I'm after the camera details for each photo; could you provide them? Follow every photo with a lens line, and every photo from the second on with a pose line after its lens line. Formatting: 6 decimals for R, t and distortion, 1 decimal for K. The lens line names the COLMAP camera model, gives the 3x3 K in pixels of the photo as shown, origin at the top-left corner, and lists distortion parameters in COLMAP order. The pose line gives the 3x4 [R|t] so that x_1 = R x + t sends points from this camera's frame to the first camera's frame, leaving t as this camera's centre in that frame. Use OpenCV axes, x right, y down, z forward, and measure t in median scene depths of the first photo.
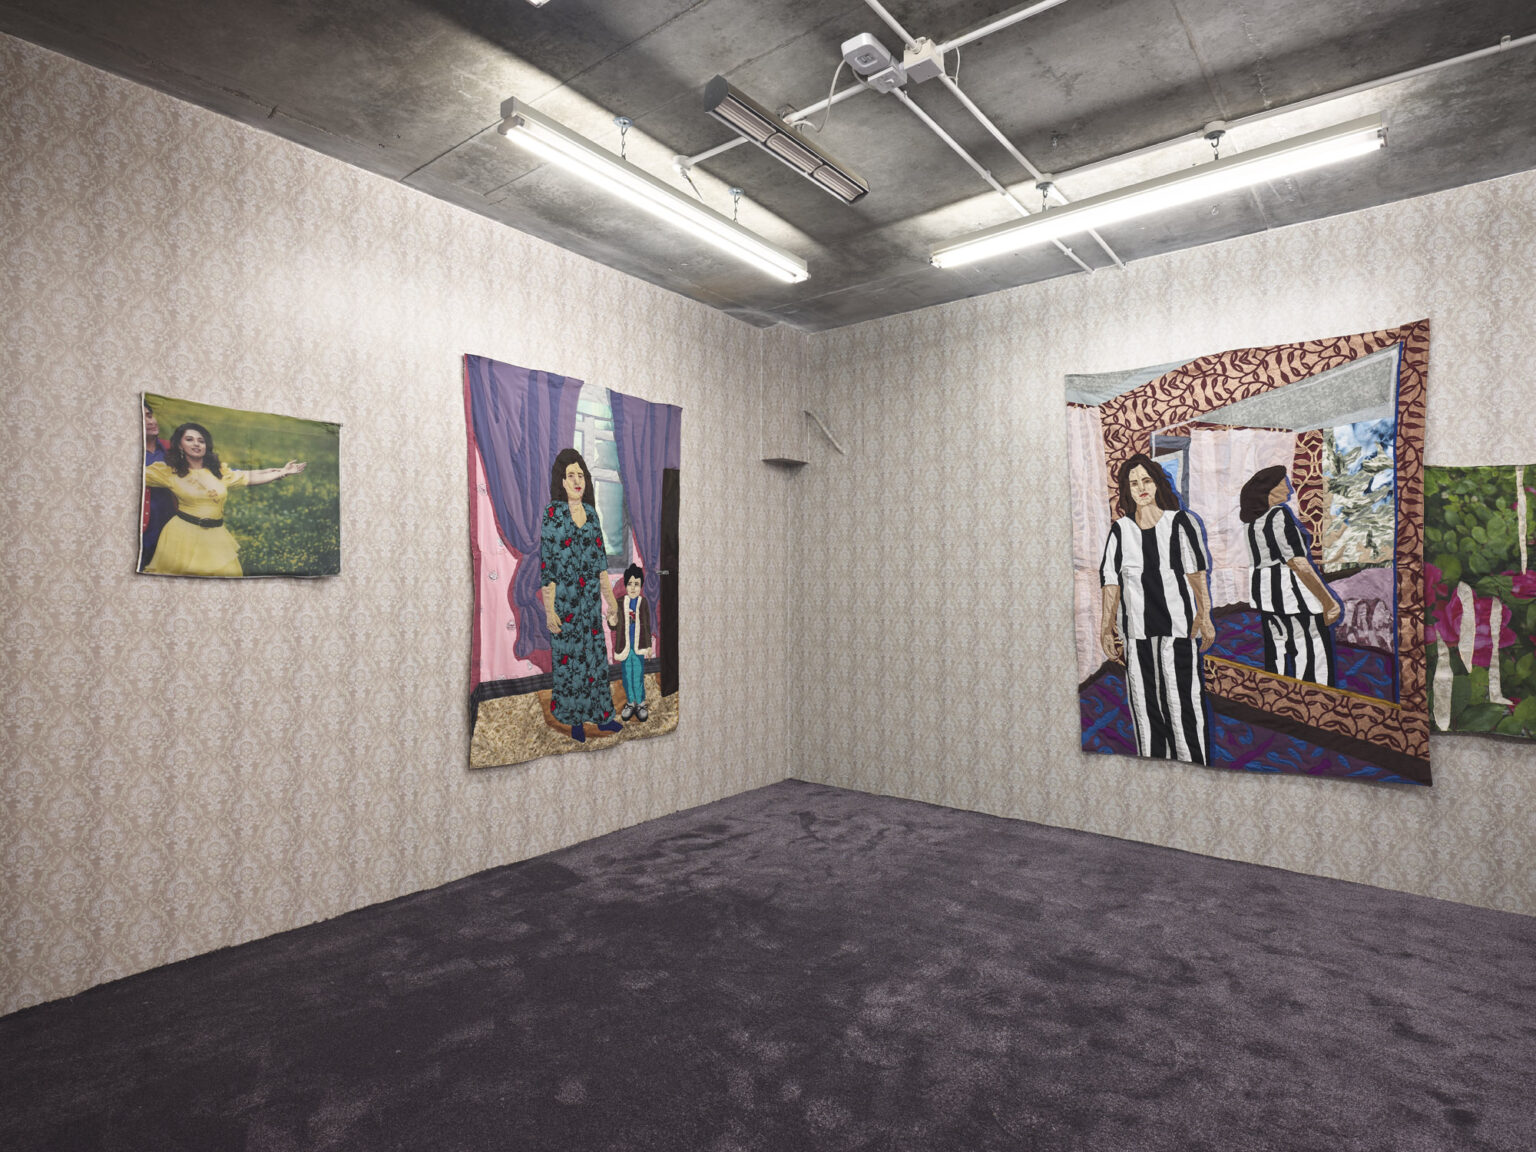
lens RADIAL K [[837.1, 0, 765.4], [0, 837.1, 579.3], [0, 0, 1]] dist [0.010255, -0.016340]
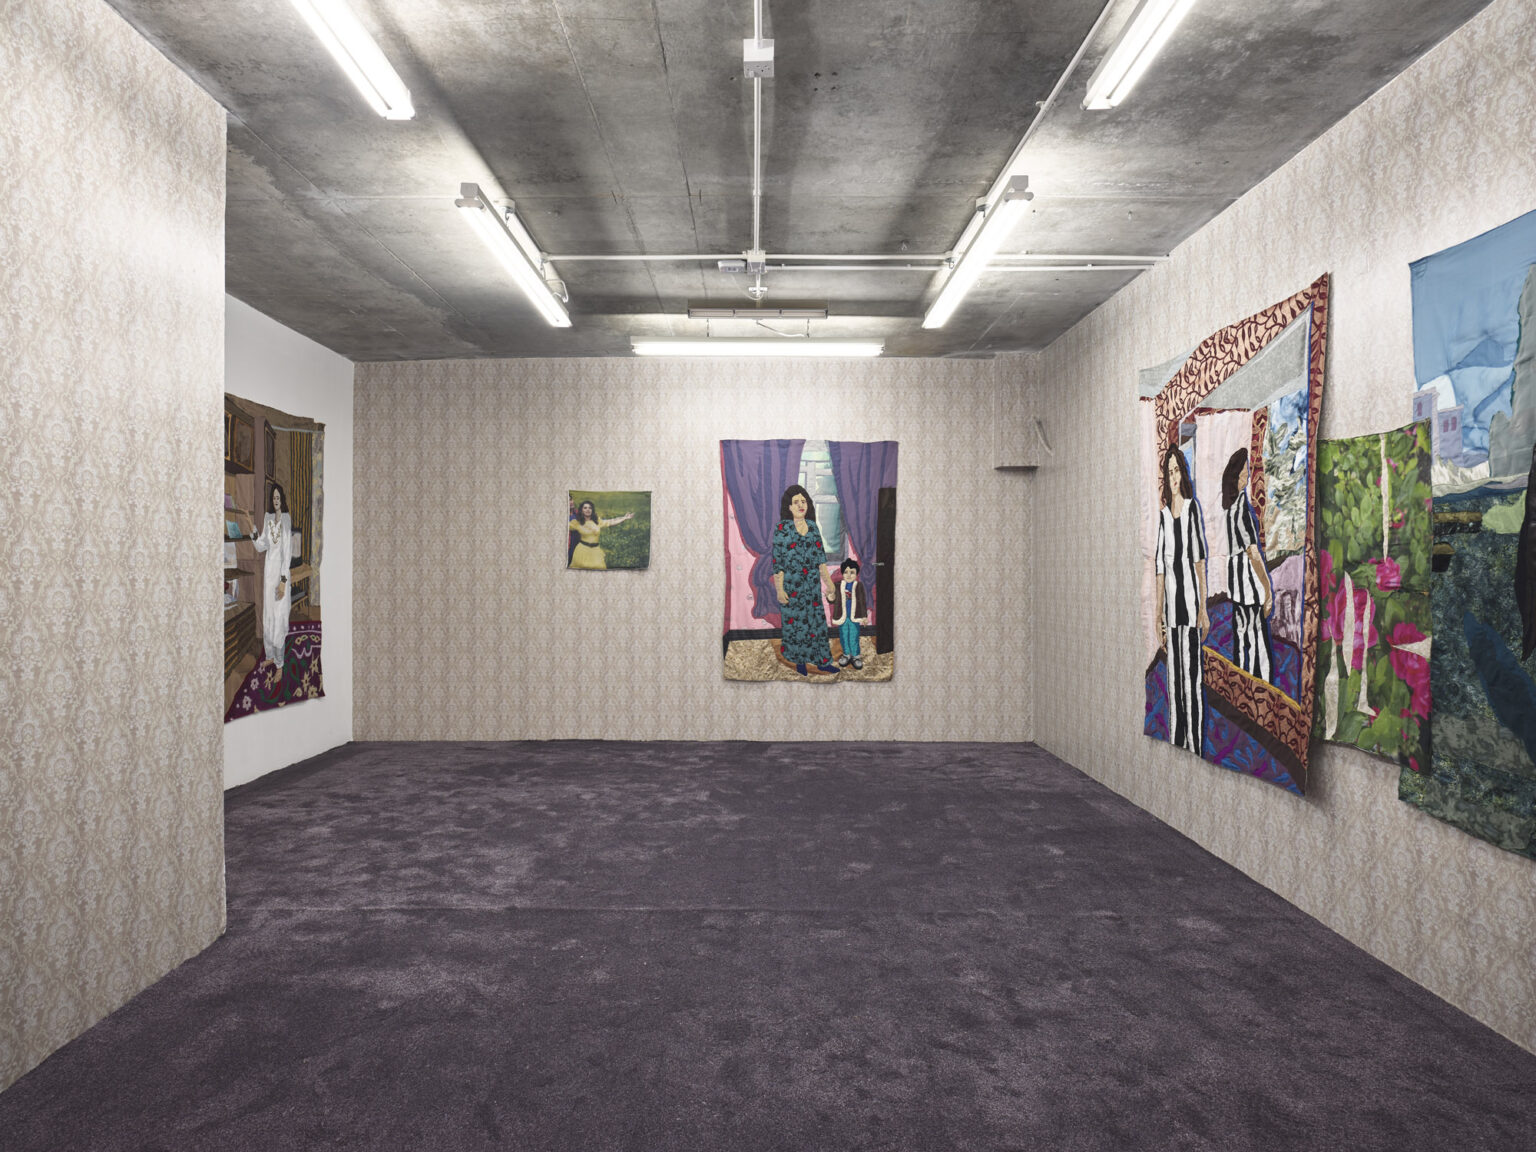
lens RADIAL K [[837.1, 0, 741.8], [0, 837.1, 575.5], [0, 0, 1]] dist [0.010255, -0.016340]
pose [[0.606455, 0.003664, -0.795109, 1.025419], [0.005124, 0.999951, 0.008516, -0.002672], [0.795101, -0.009239, 0.606406, -0.024329]]
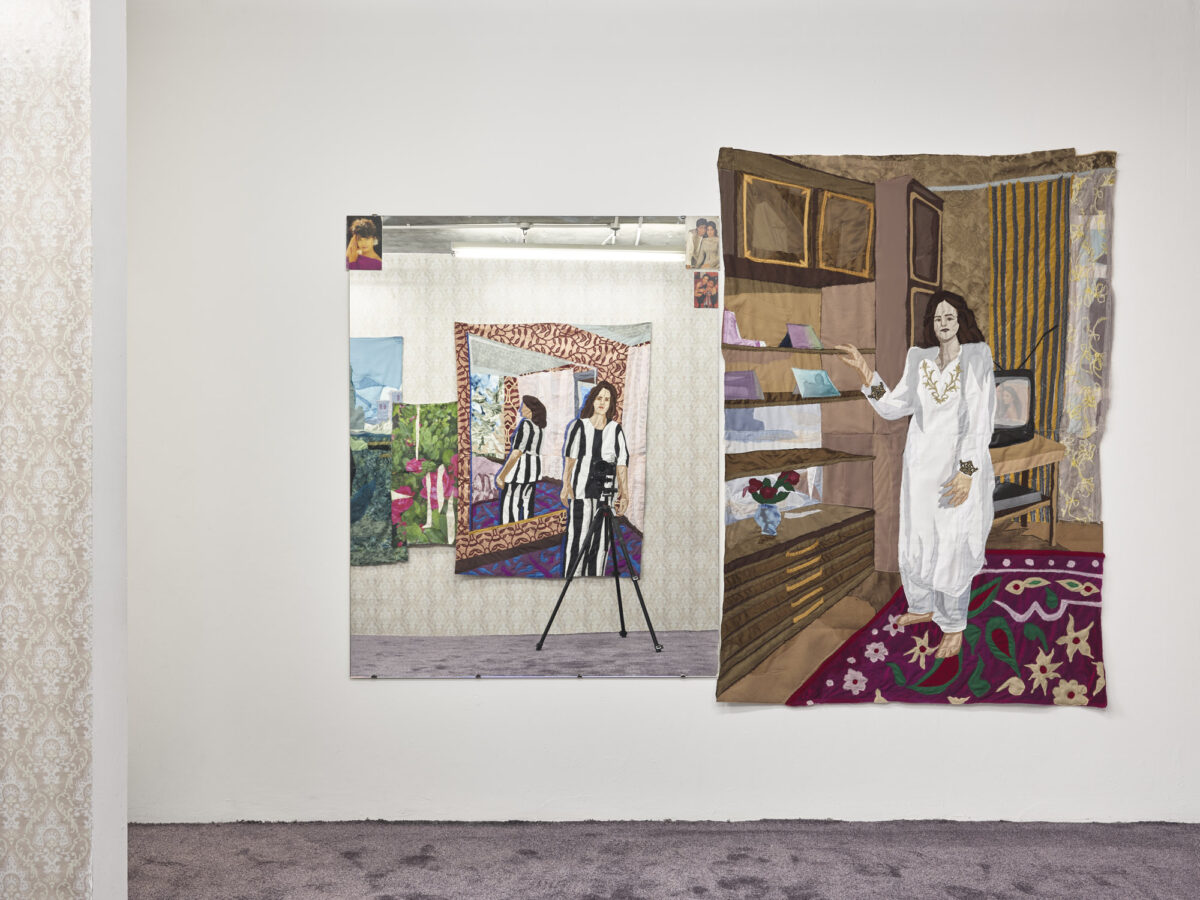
lens RADIAL K [[1239.1, 0, 623.0], [0, 1239.1, 468.1], [0, 0, 1]] dist [-0.004128, 0.000000]
pose [[-0.782331, 0.001880, -0.622860, 0.344986], [0.005396, 0.999978, -0.003759, 0.015005], [0.622839, -0.006302, -0.782324, 0.929142]]
